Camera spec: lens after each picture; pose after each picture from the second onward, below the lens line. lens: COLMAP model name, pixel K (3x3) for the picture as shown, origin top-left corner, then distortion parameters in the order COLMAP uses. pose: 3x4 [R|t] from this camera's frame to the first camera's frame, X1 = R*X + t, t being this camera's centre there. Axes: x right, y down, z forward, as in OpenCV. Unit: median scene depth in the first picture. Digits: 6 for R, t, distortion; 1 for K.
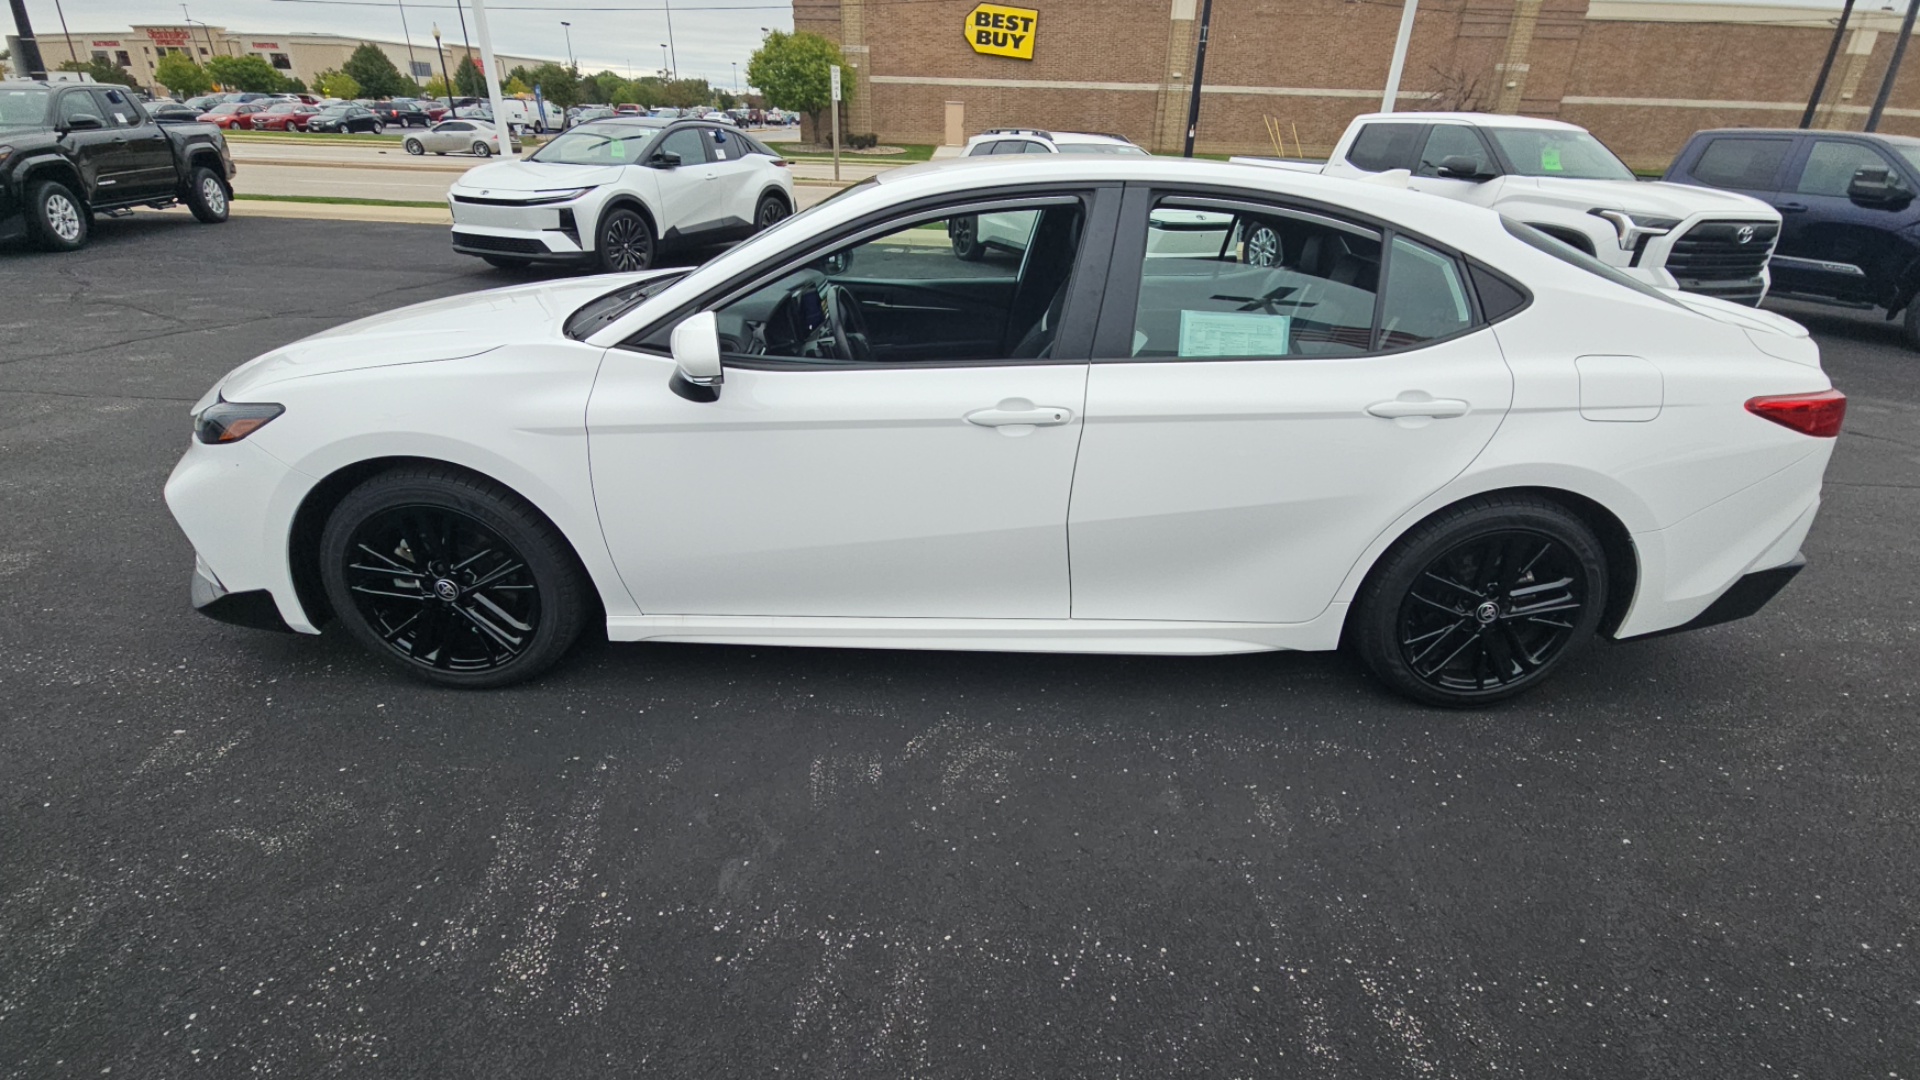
lens RADIAL K [[857.4, 0, 978.8], [0, 857.4, 550.2], [0, 0, 1]] dist [0.006915, -0.005733]
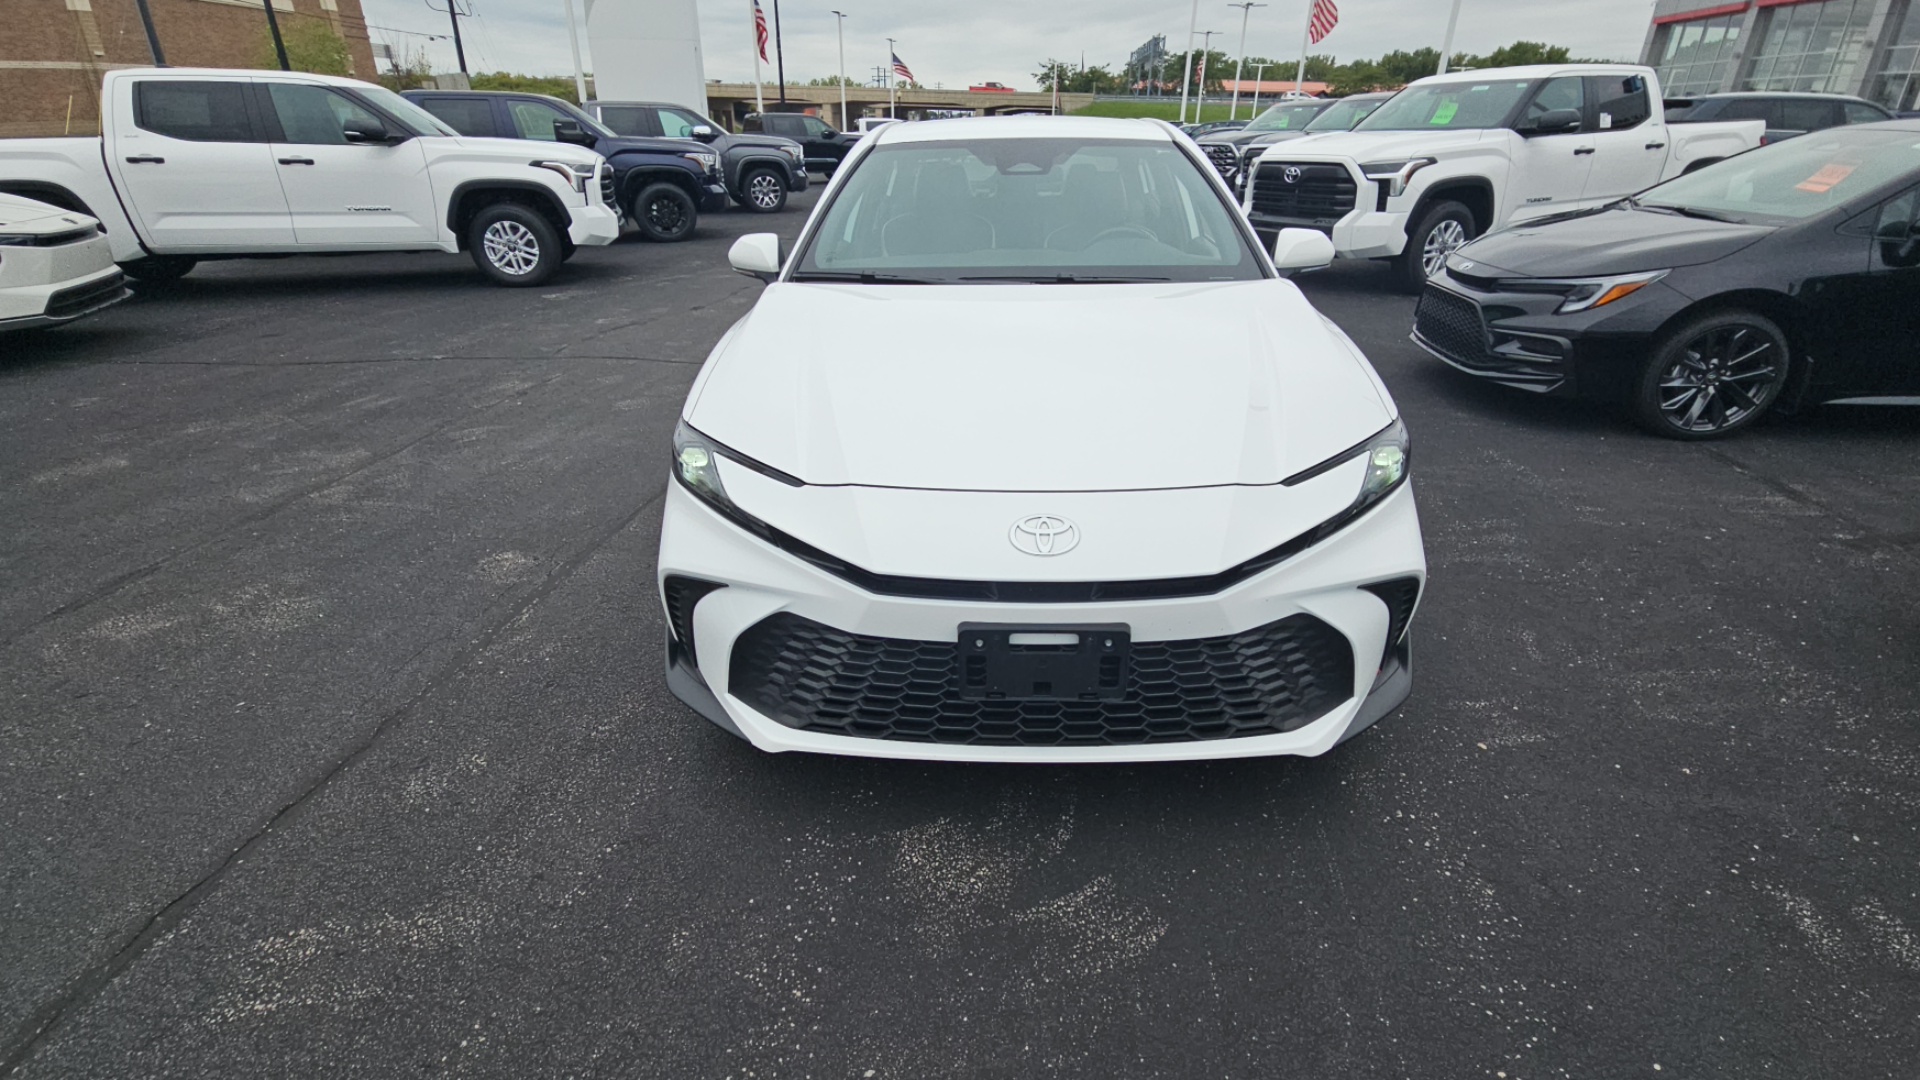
lens RADIAL K [[857.4, 0, 980.6], [0, 857.4, 543.4], [0, 0, 1]] dist [0.006915, -0.005733]
pose [[0.037257, -0.462017, 0.886088, -0.380613], [0.430823, 0.807493, 0.402922, -0.133963], [-0.901667, 0.366736, 0.229132, 0.269907]]
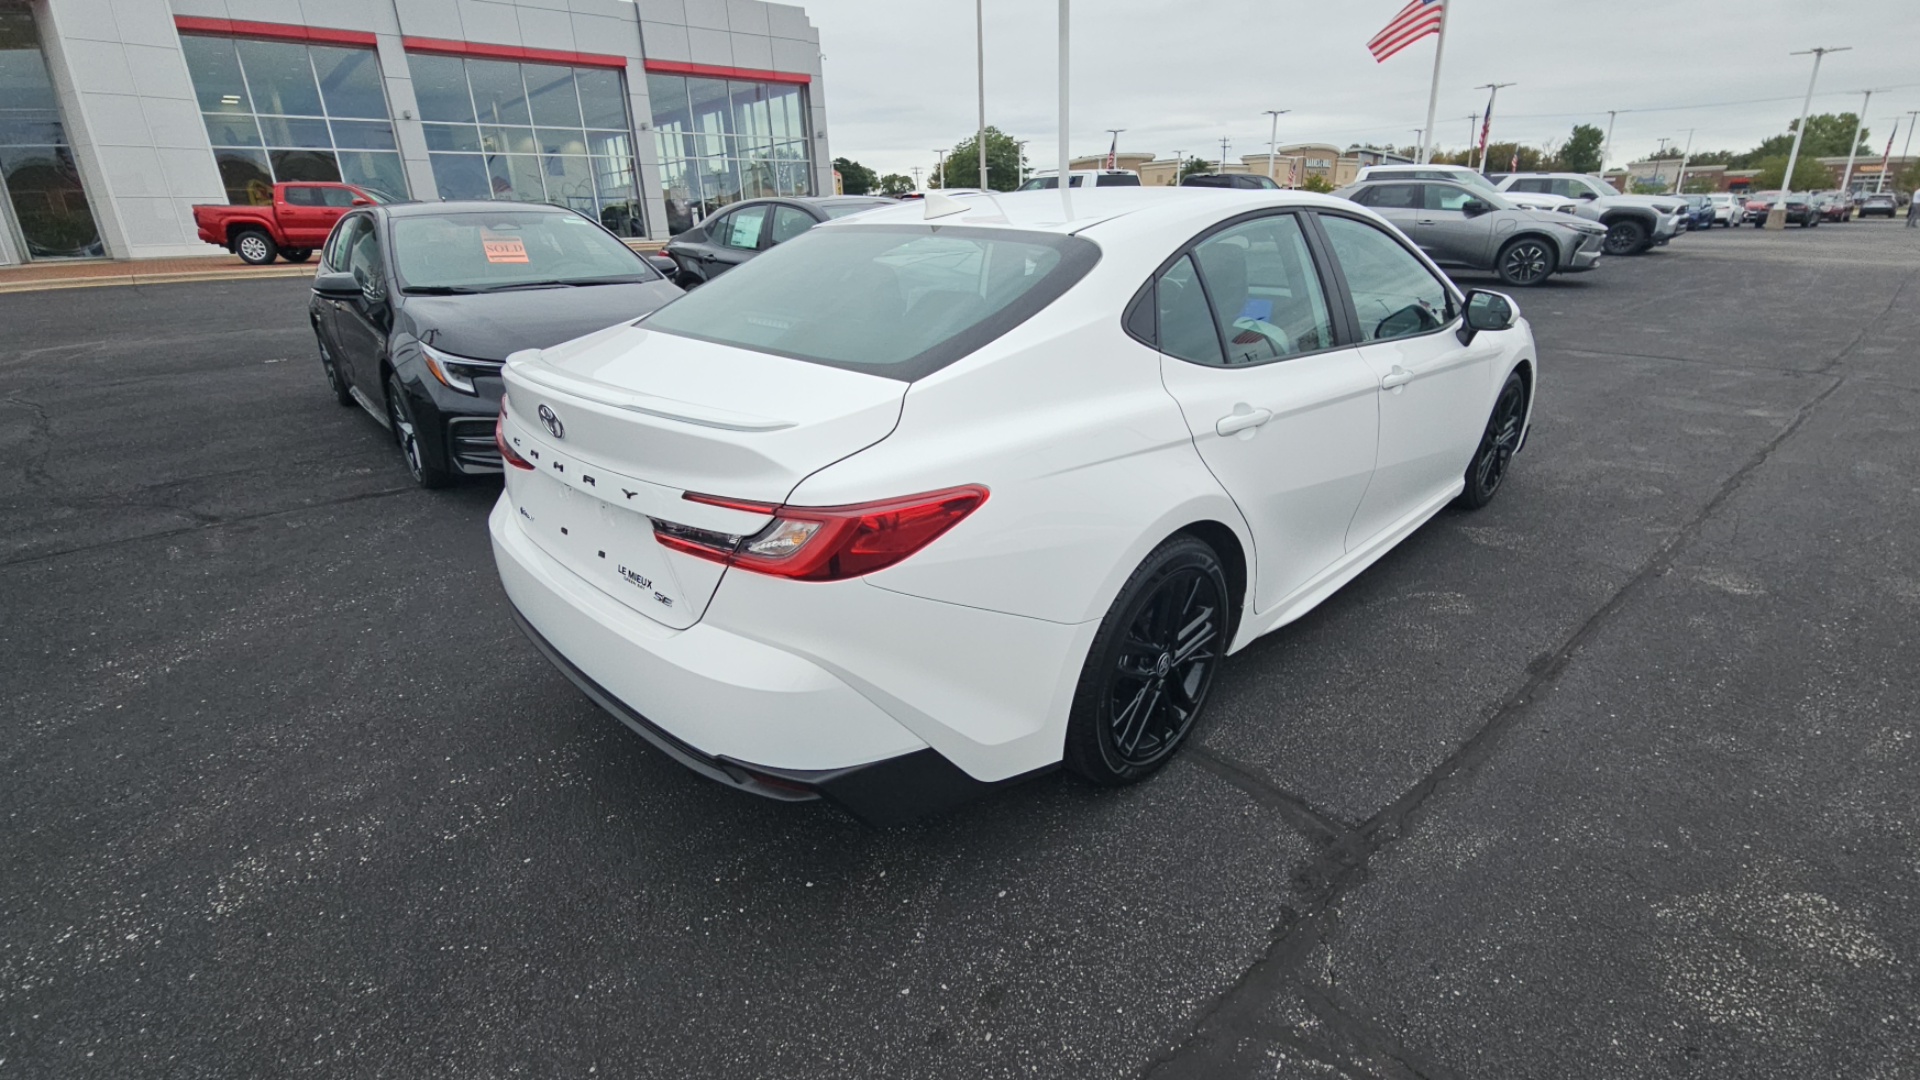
lens RADIAL K [[857.4, 0, 976.2], [0, 857.4, 537.1], [0, 0, 1]] dist [0.006915, -0.005733]
pose [[-0.708179, 0.236105, -0.665385, 0.310500], [-0.308411, 0.744309, 0.592357, -0.197277], [0.635110, 0.624706, -0.454287, 0.453031]]
